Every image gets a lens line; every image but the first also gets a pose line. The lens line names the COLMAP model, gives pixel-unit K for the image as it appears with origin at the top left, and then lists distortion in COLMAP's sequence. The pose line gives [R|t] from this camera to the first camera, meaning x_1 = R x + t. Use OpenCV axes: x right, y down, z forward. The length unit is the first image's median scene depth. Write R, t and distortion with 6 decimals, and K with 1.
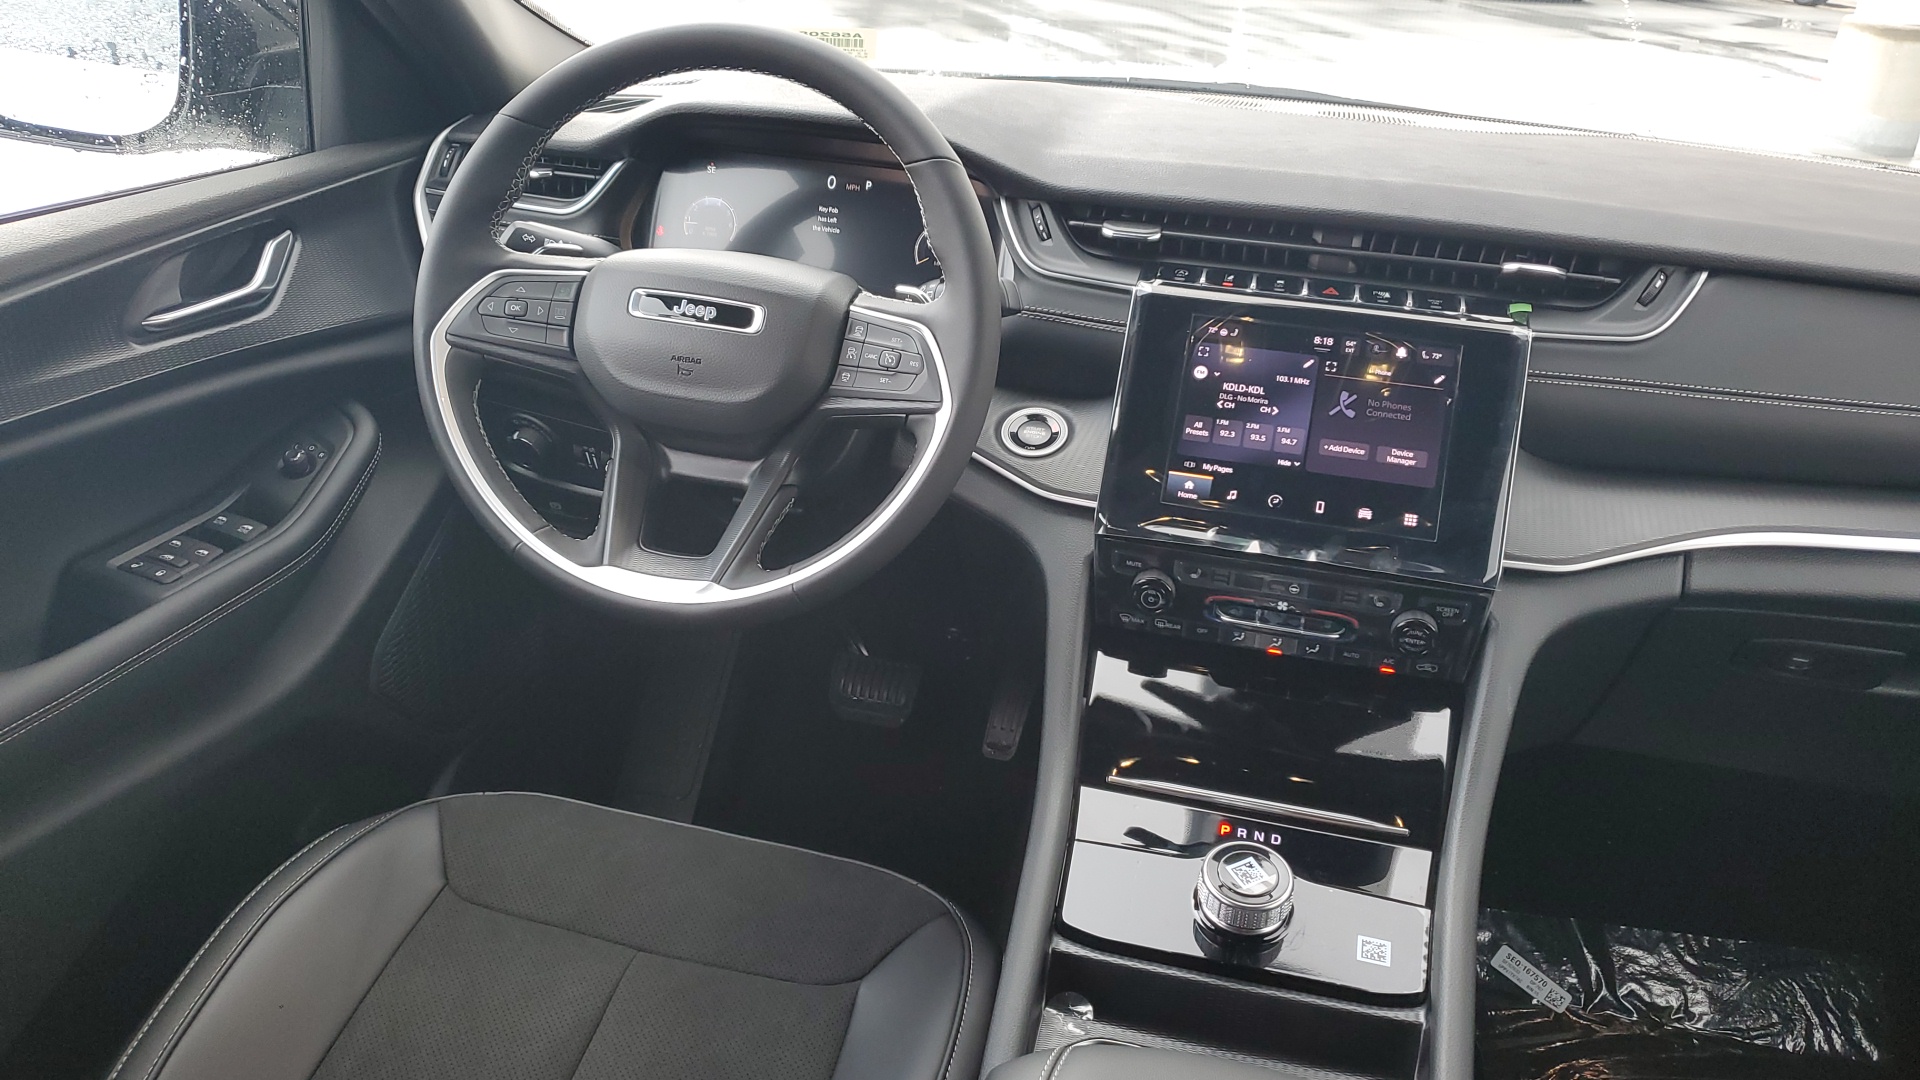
lens RADIAL K [[1523.5, 0, 964.1], [0, 1523.5, 555.3], [0, 0, 1]] dist [0.066826, -0.077412]
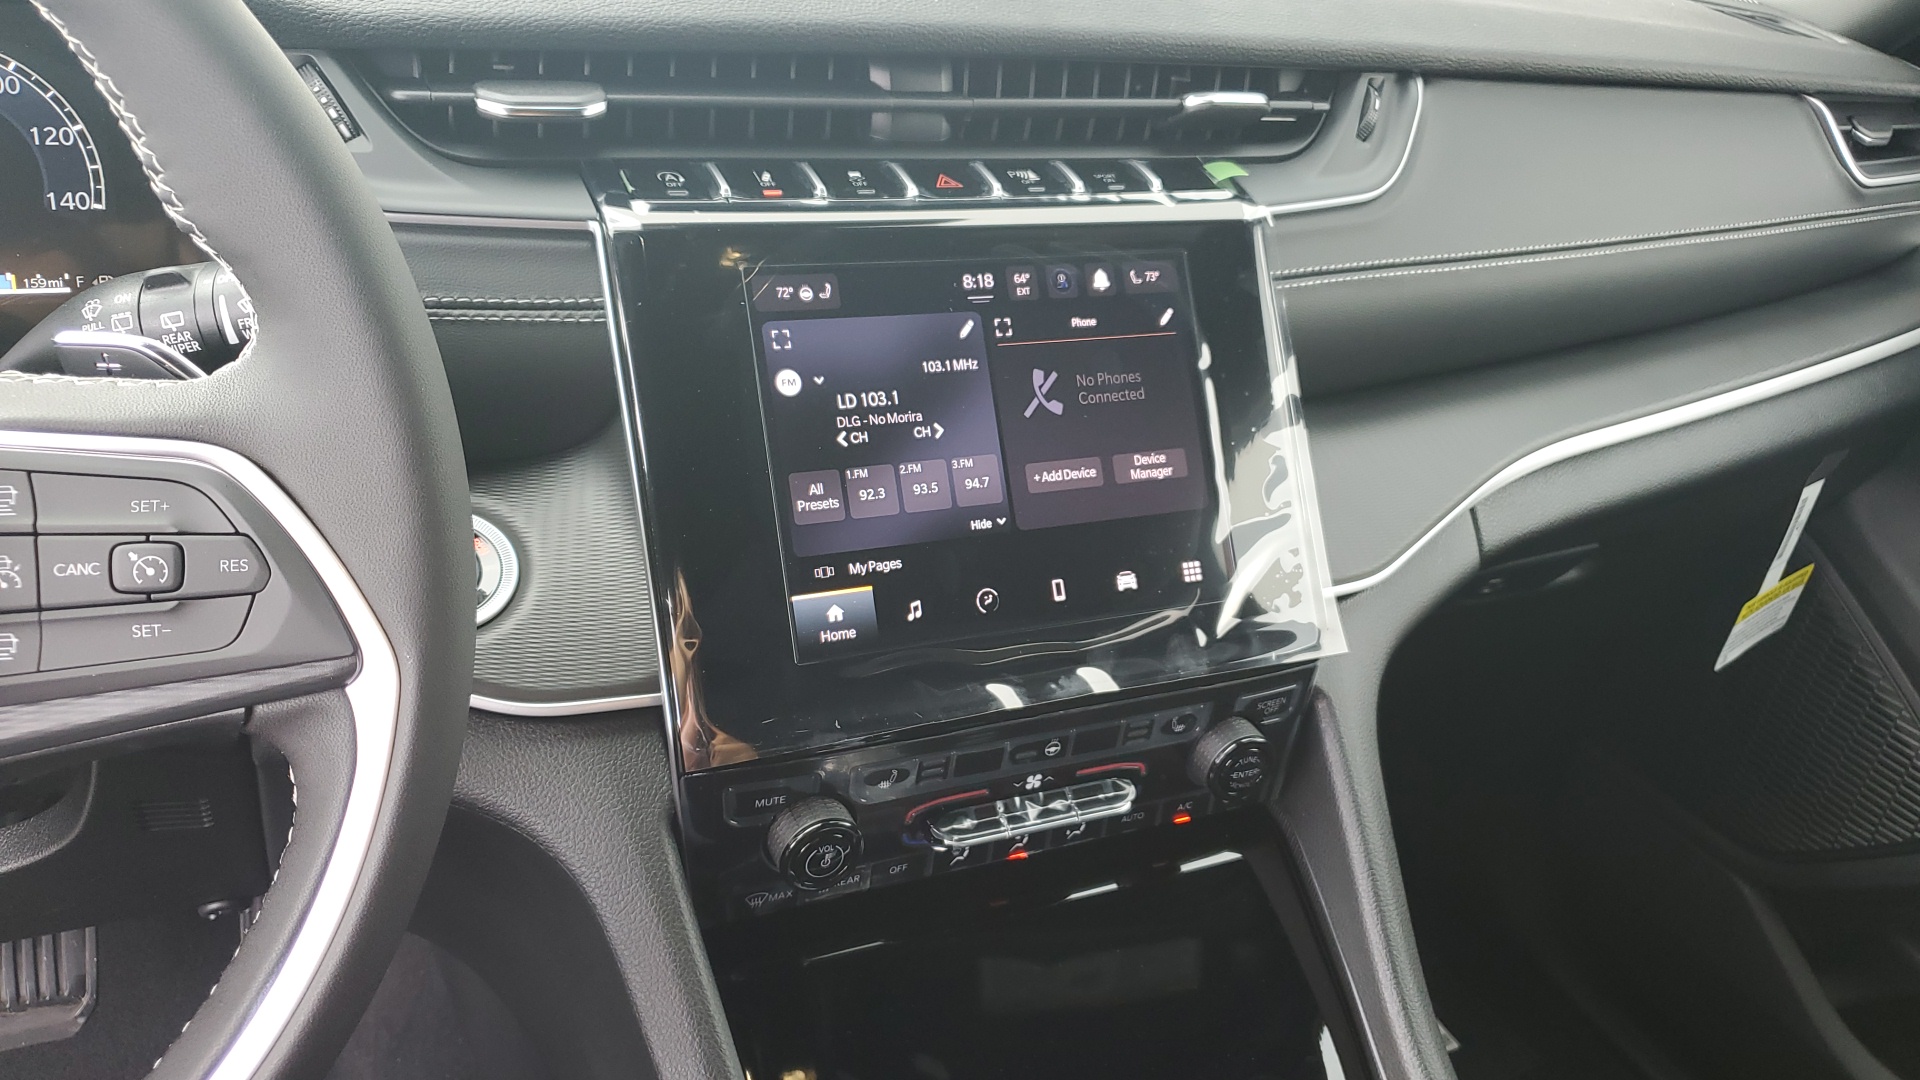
lens RADIAL K [[1523.5, 0, 946.7], [0, 1523.5, 537.9], [0, 0, 1]] dist [0.066826, -0.077412]
pose [[0.786934, -0.266883, 0.556334, -0.092894], [0.195508, 0.963013, 0.185428, -0.153914], [-0.585244, -0.037152, 0.810005, 0.571550]]
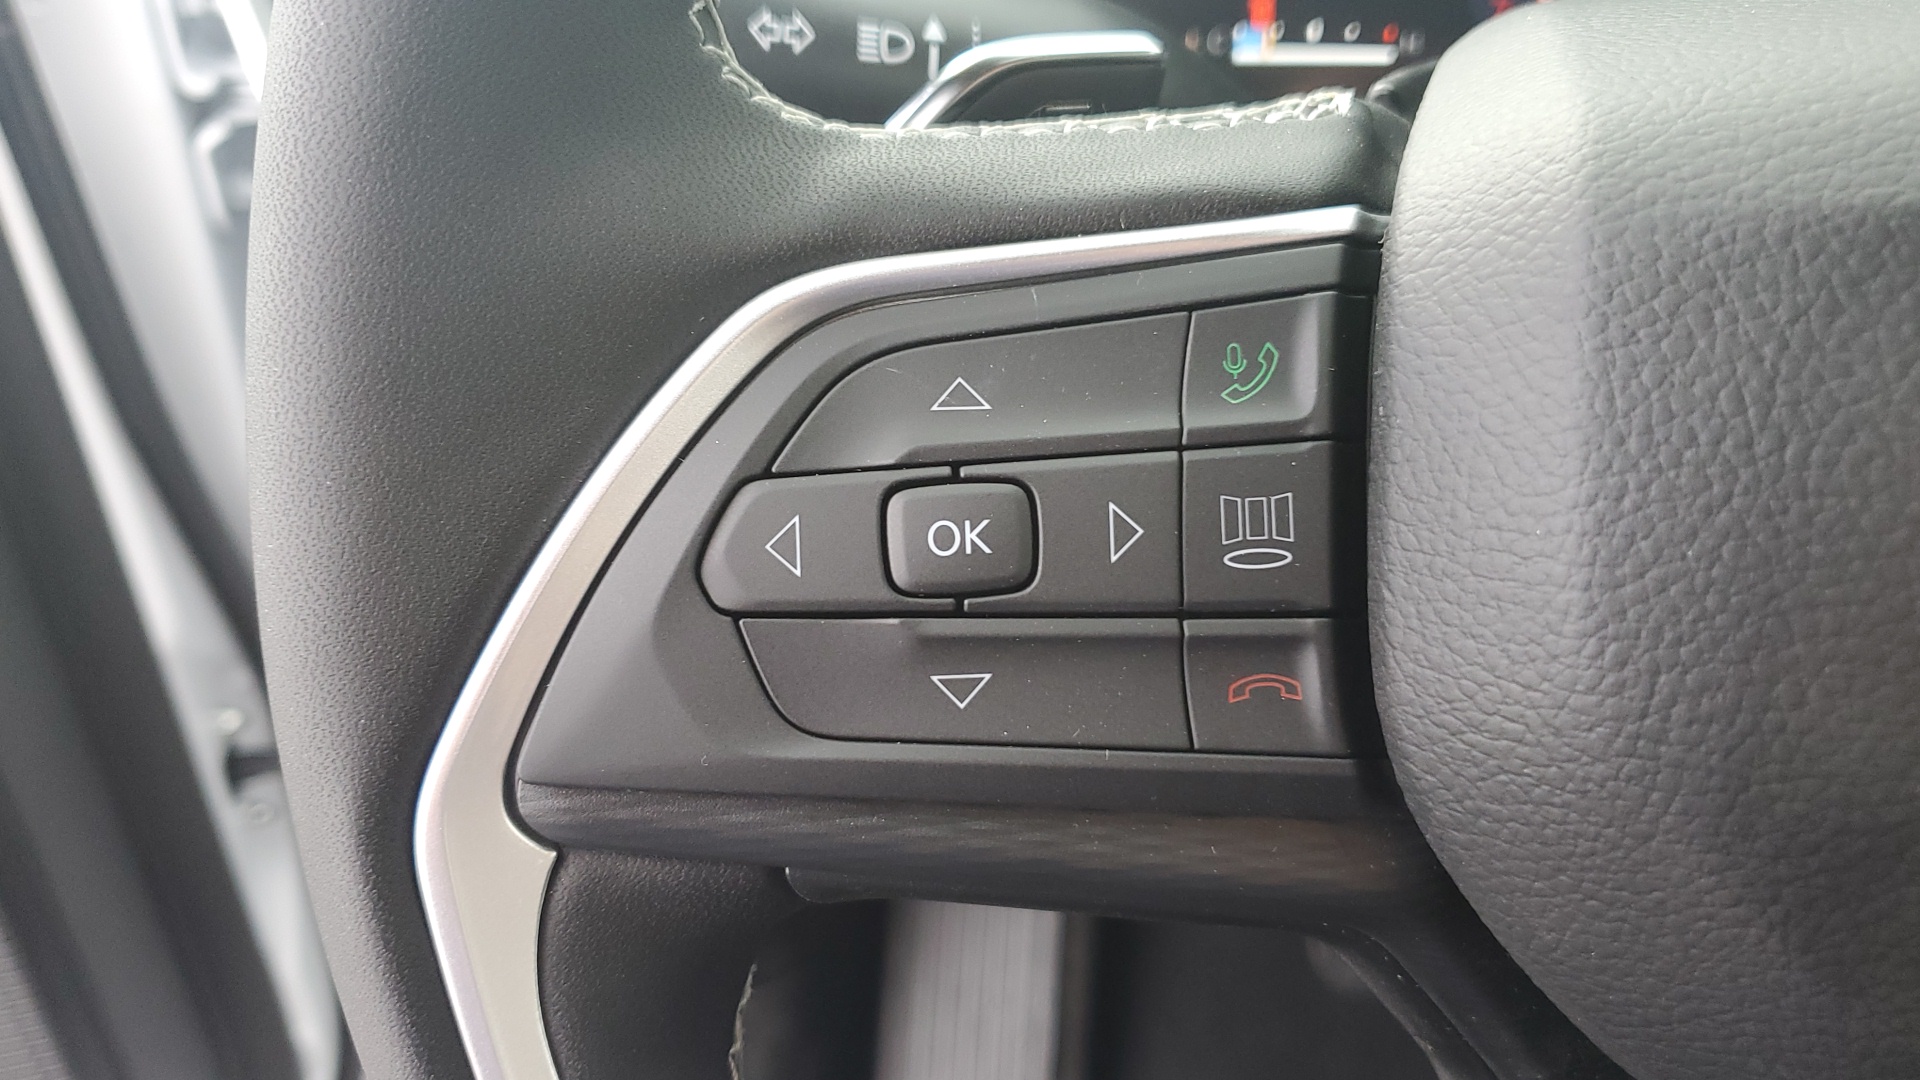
lens RADIAL K [[1523.5, 0, 959.1], [0, 1523.5, 557.7], [0, 0, 1]] dist [0.066826, -0.077412]
pose [[0.990896, -0.133663, 0.016081, -0.291754], [0.129091, 0.977249, 0.168285, -0.181802], [-0.038209, -0.164677, 0.985607, 0.847121]]
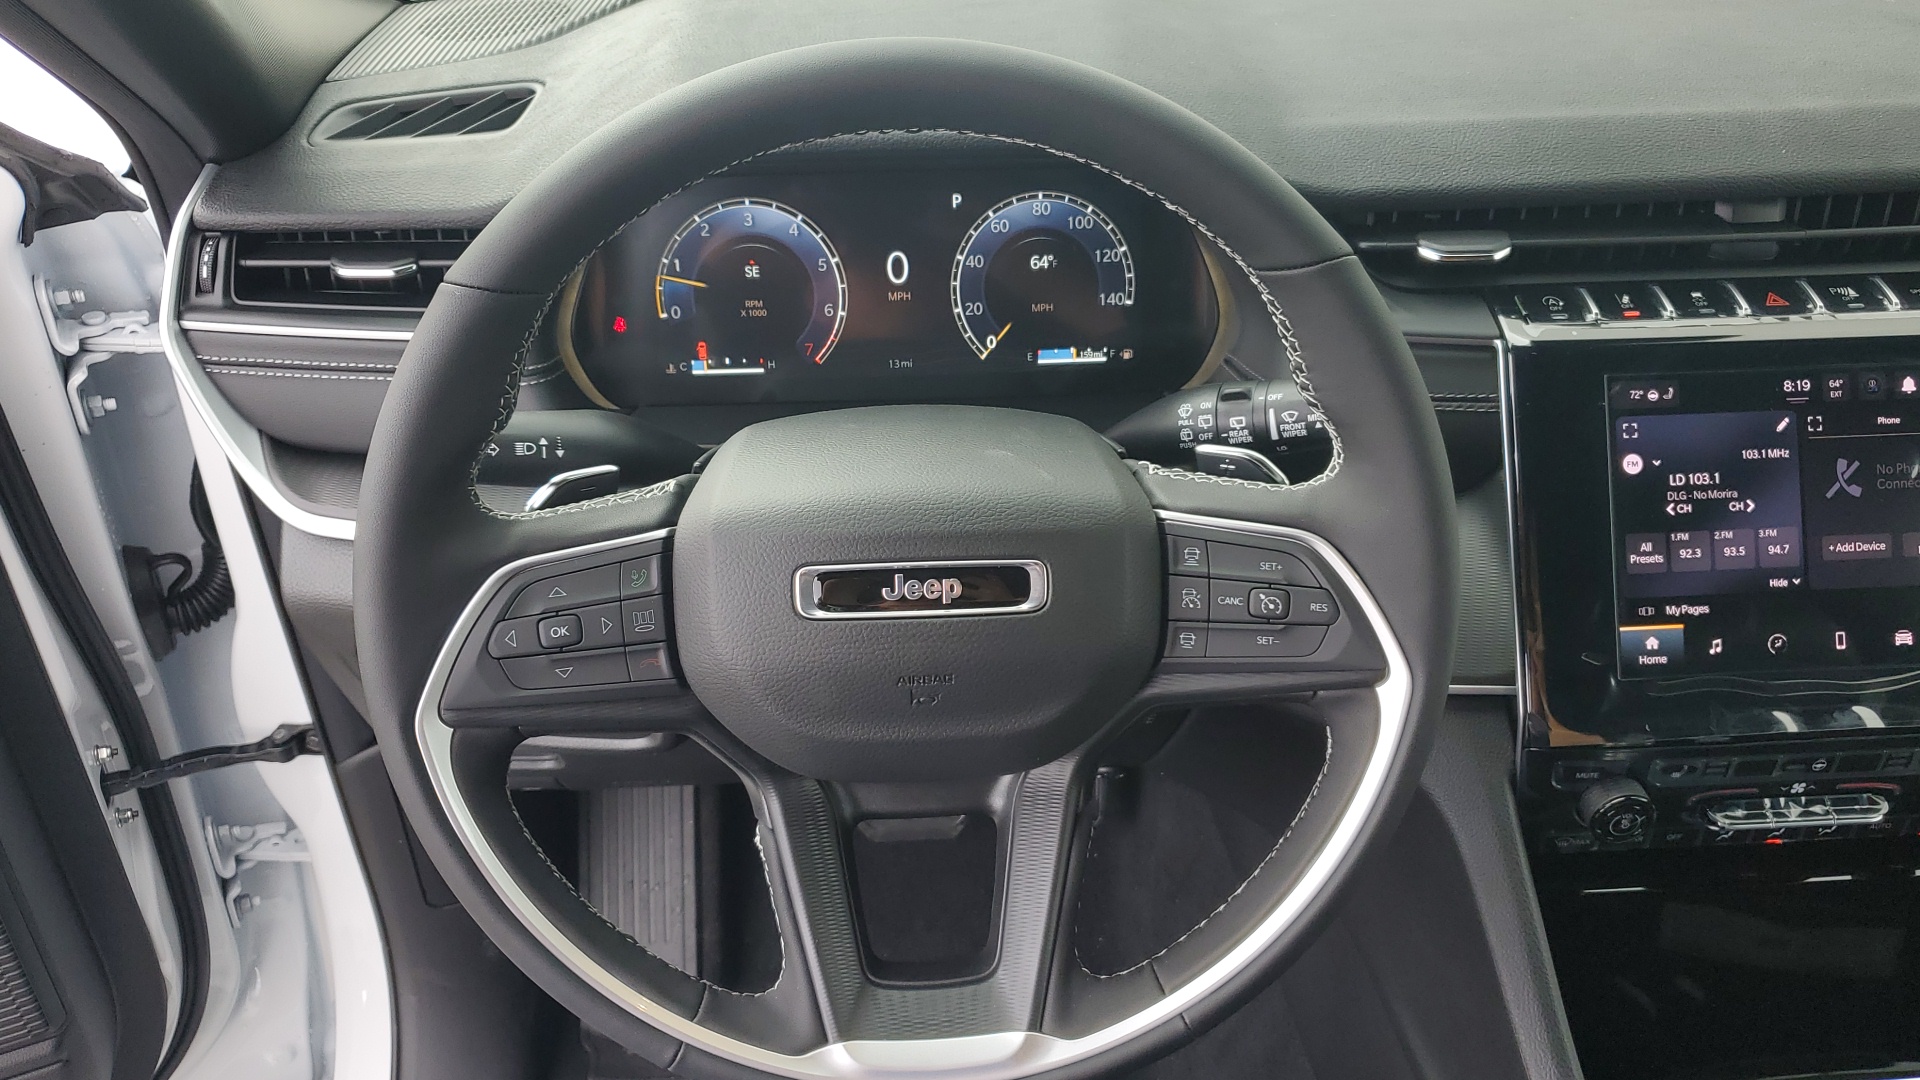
lens RADIAL K [[1523.5, 0, 978.0], [0, 1523.5, 533.8], [0, 0, 1]] dist [0.066826, -0.077412]
pose [[0.948797, -0.221738, 0.224979, -0.263438], [0.178384, 0.963892, 0.197713, -0.271823], [-0.260696, -0.147457, 0.954093, 0.446998]]
